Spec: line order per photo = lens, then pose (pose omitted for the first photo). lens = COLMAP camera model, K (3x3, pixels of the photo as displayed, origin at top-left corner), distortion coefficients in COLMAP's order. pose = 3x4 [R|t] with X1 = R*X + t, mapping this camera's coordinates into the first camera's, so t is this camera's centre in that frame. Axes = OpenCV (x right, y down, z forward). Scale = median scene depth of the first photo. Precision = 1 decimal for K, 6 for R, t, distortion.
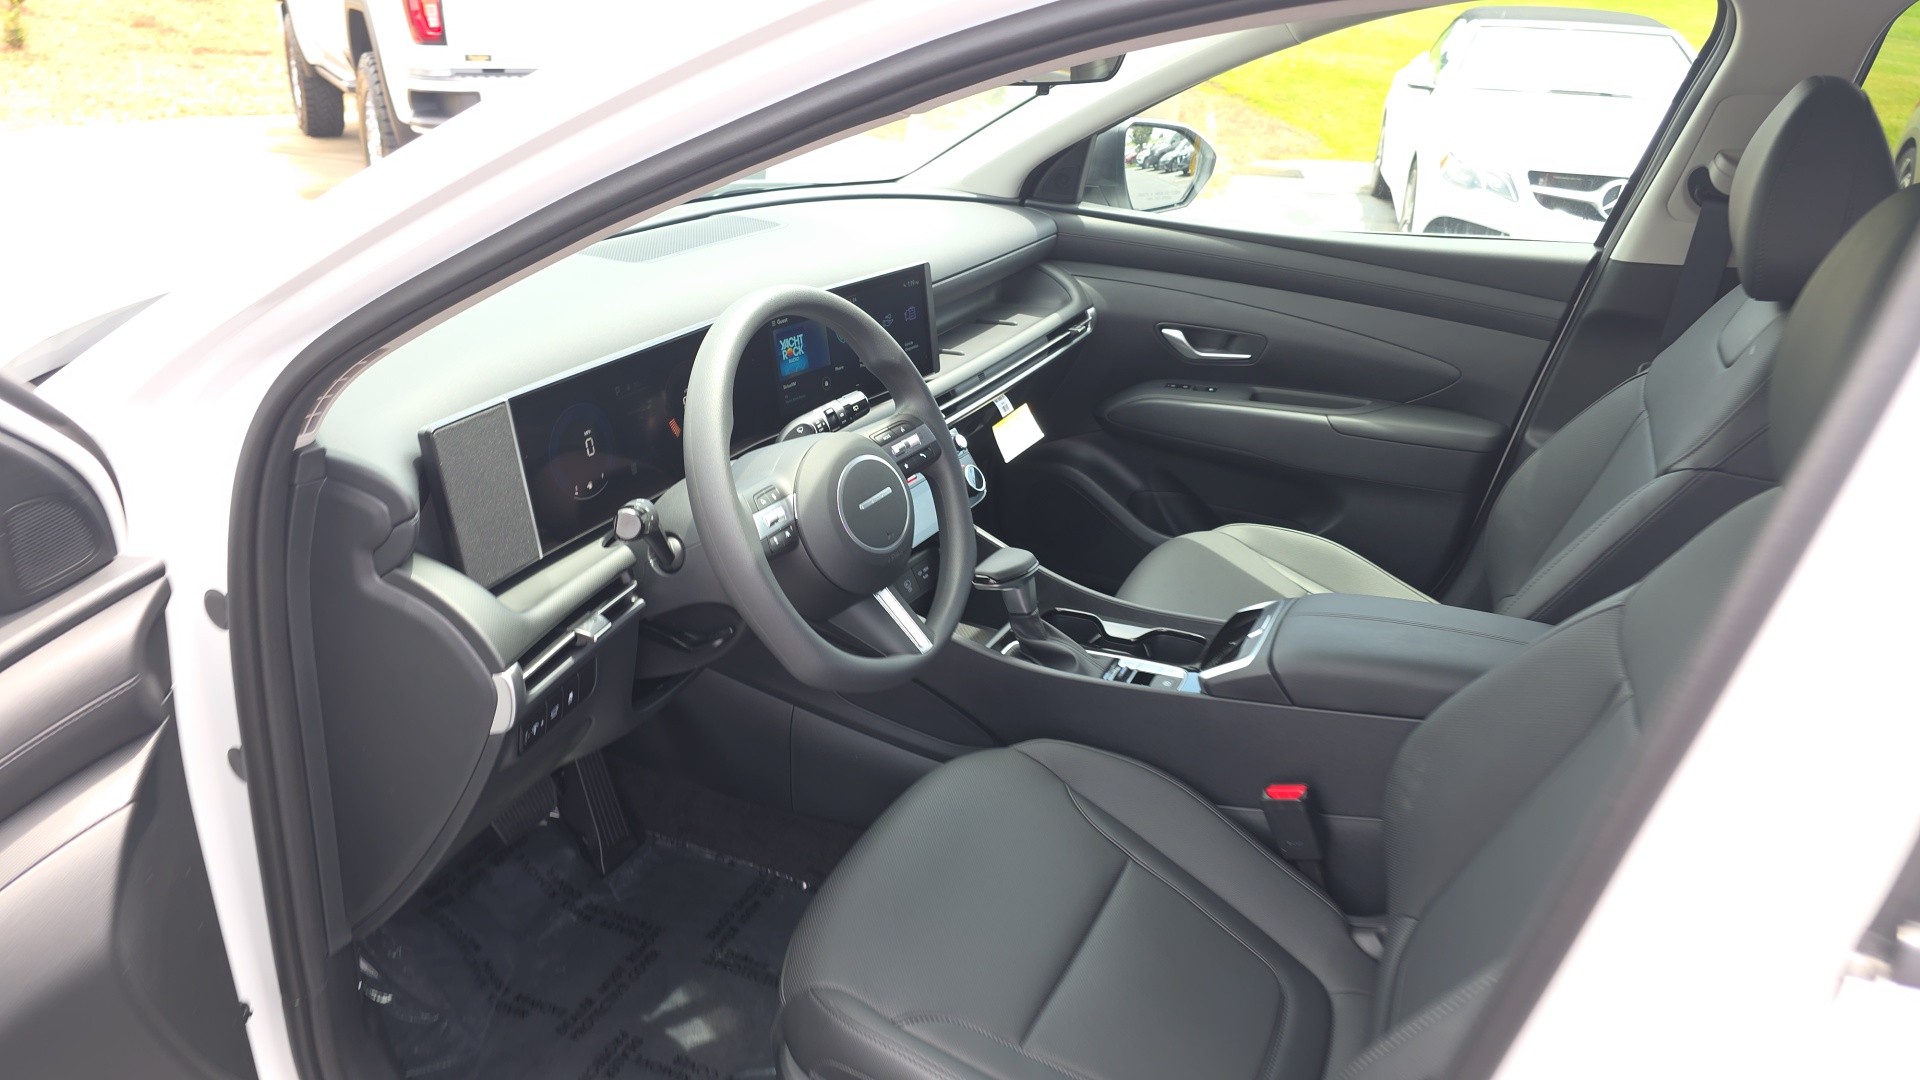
lens RADIAL K [[1278.7, 0, 911.2], [0, 1278.7, 551.6], [0, 0, 1]] dist [0.064017, -0.055105]
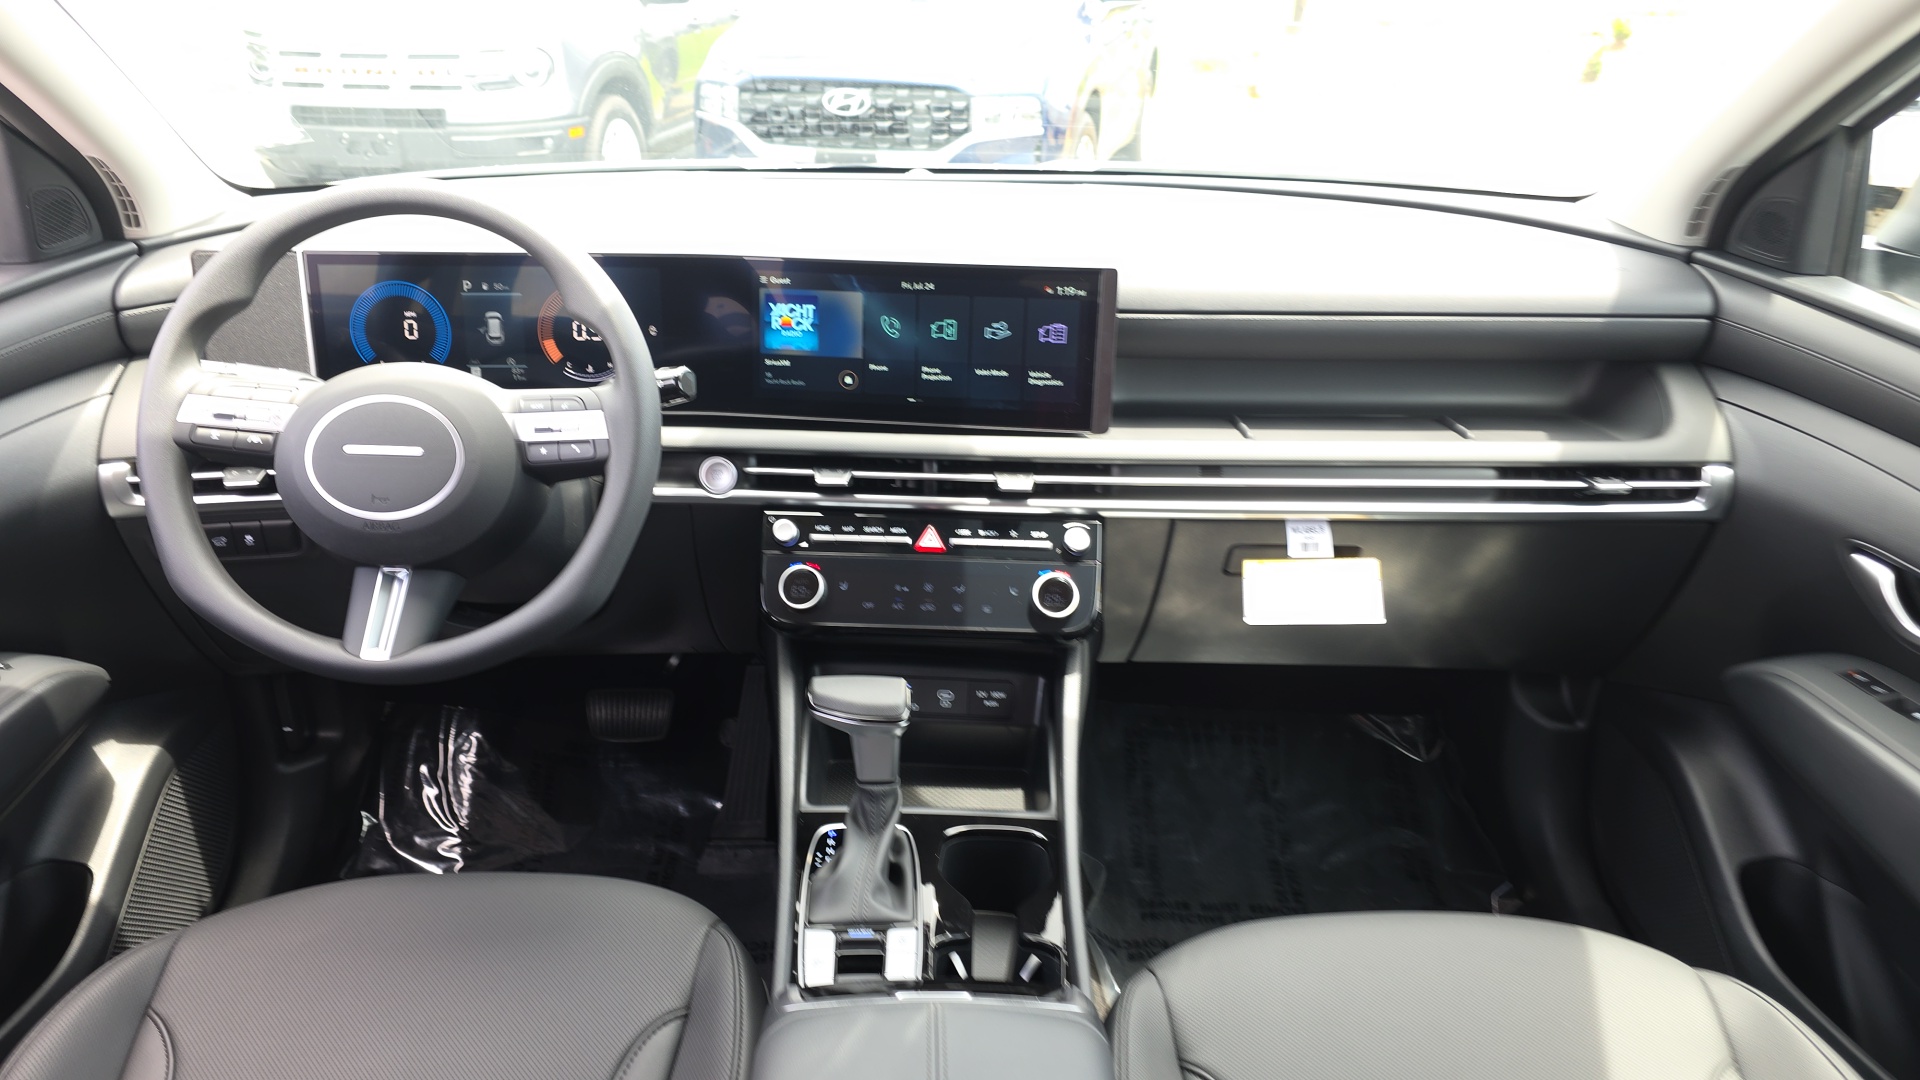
lens RADIAL K [[1294.6, 0, 947.1], [0, 1294.6, 539.1], [0, 0, 1]] dist [0.066966, -0.085498]
pose [[0.466319, 0.326152, -0.822297, 0.664846], [-0.362198, 0.918458, 0.158893, -0.198249], [0.807069, 0.223739, 0.546426, 0.678349]]
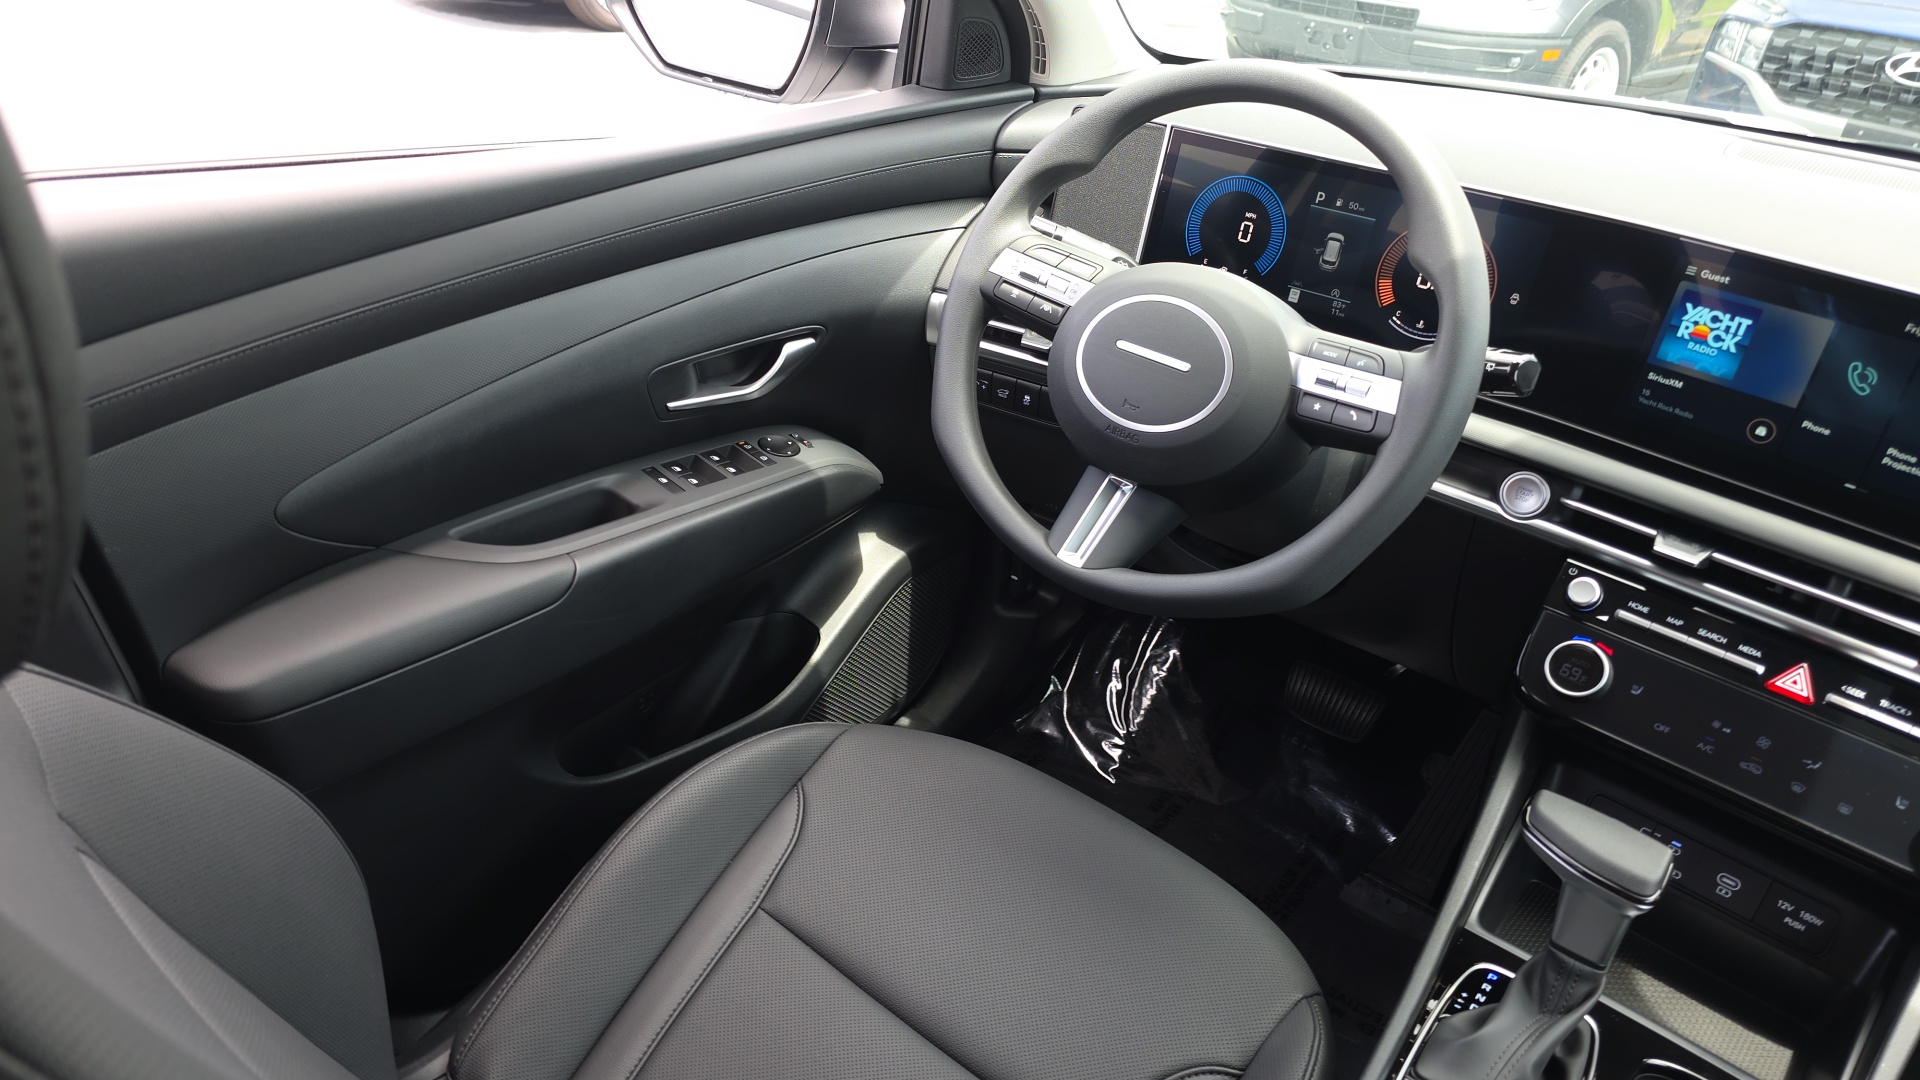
lens RADIAL K [[1308.3, 0, 915.6], [0, 1308.3, 522.2], [0, 0, 1]] dist [0.053967, -0.050930]
pose [[-0.217014, 0.415778, -0.883195, 0.565895], [-0.480967, 0.741772, 0.467381, -0.204464], [0.849456, 0.526216, 0.039001, 0.722930]]
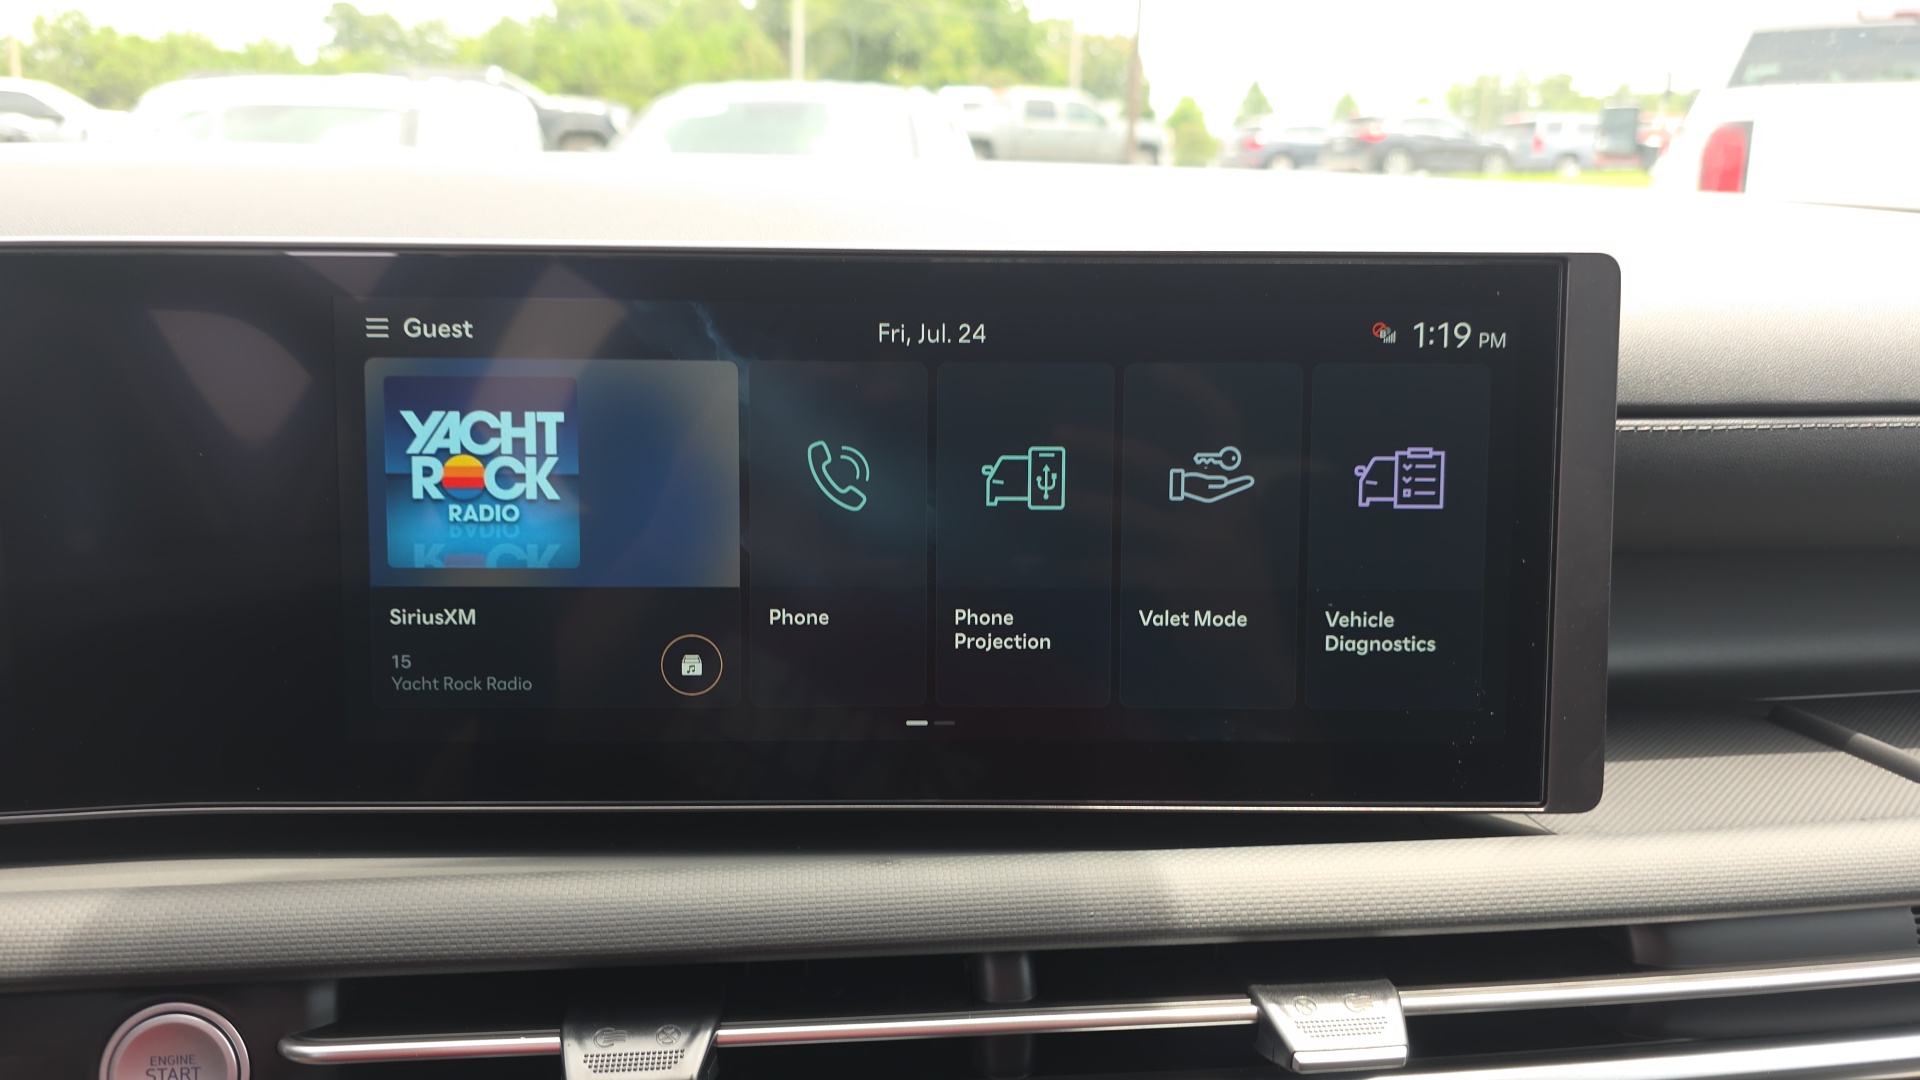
lens RADIAL K [[1338.4, 0, 955.3], [0, 1338.4, 527.8], [0, 0, 1]] dist [0.061310, -0.073288]
pose [[0.580534, 0.165031, -0.797336, 0.146373], [-0.325747, 0.944538, -0.041675, -0.166815], [0.746237, 0.283924, 0.602095, 0.935445]]
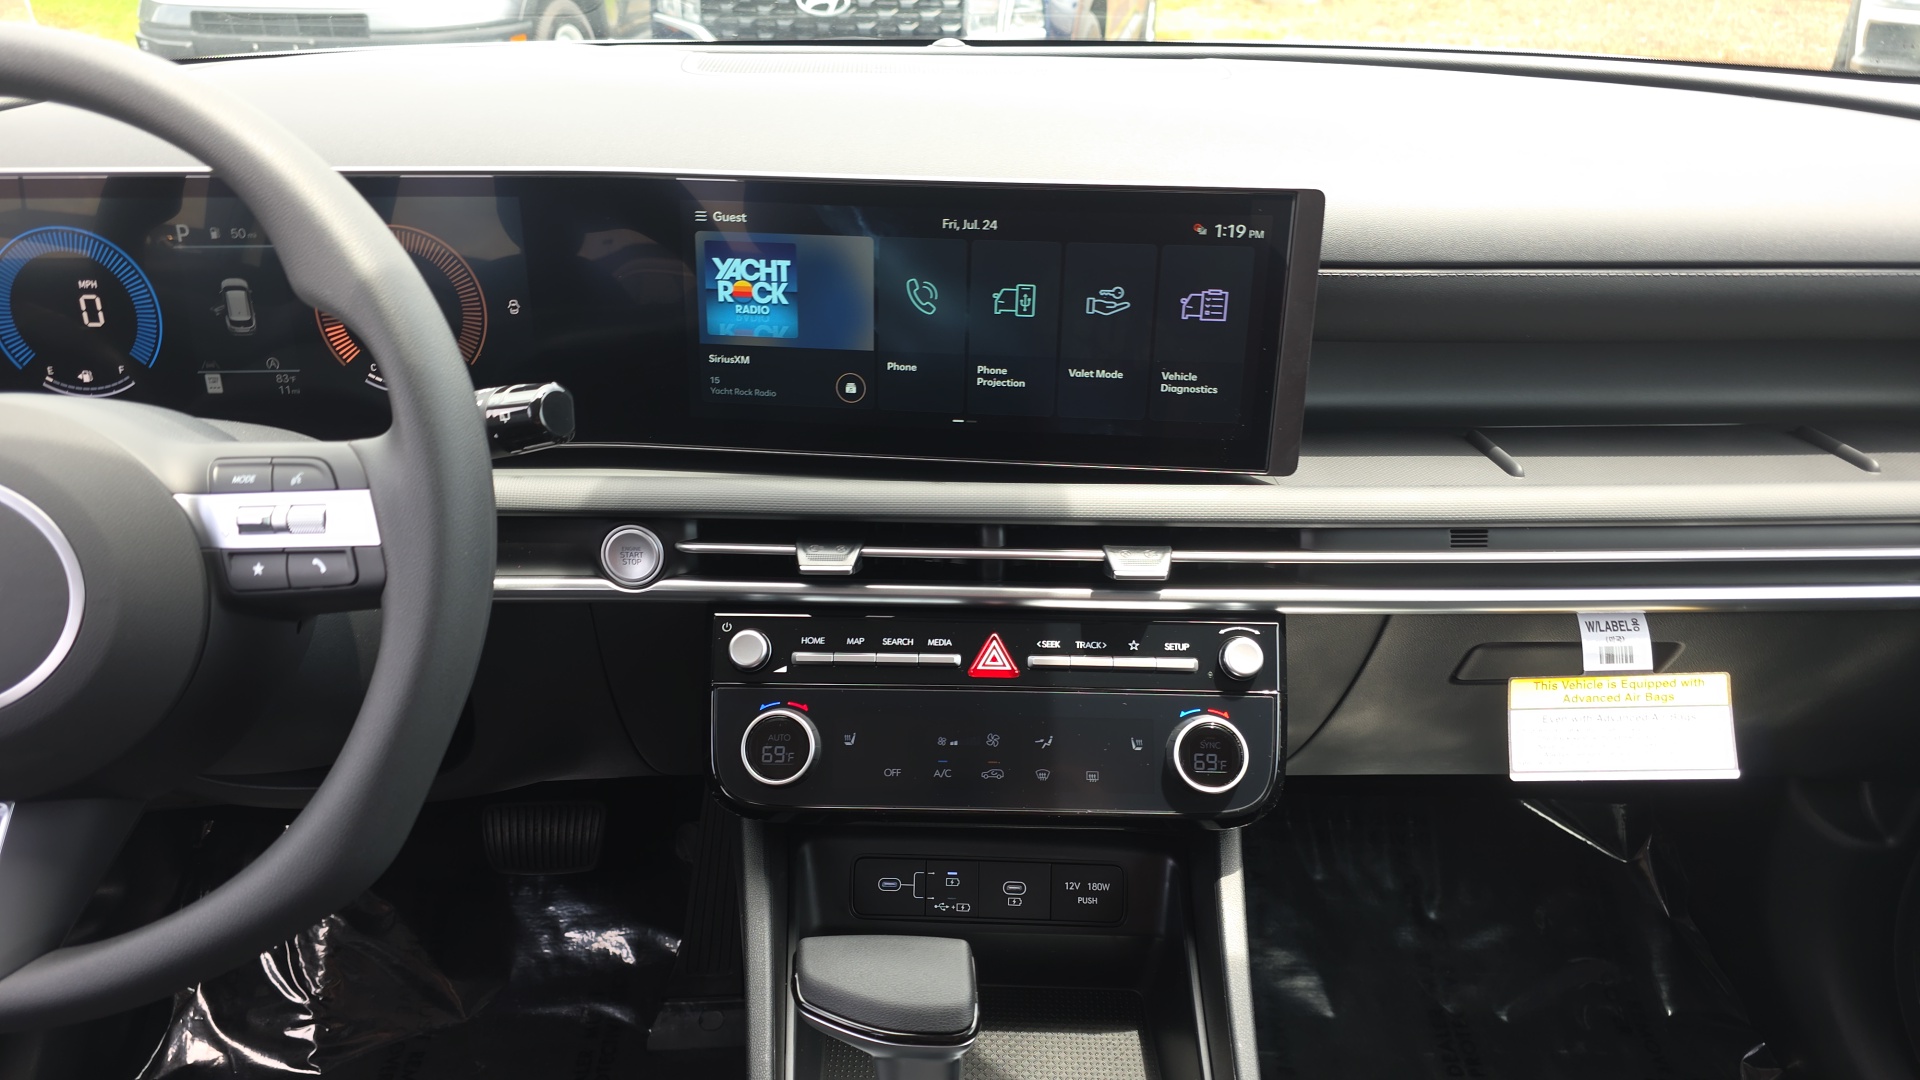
lens RADIAL K [[1295.0, 0, 956.6], [0, 1295.0, 574.7], [0, 0, 1]] dist [0.055234, -0.056726]
pose [[0.486024, 0.383062, -0.785522, 0.355258], [-0.351984, 0.908499, 0.225250, -0.197397], [0.799930, 0.167014, 0.576383, 0.817506]]
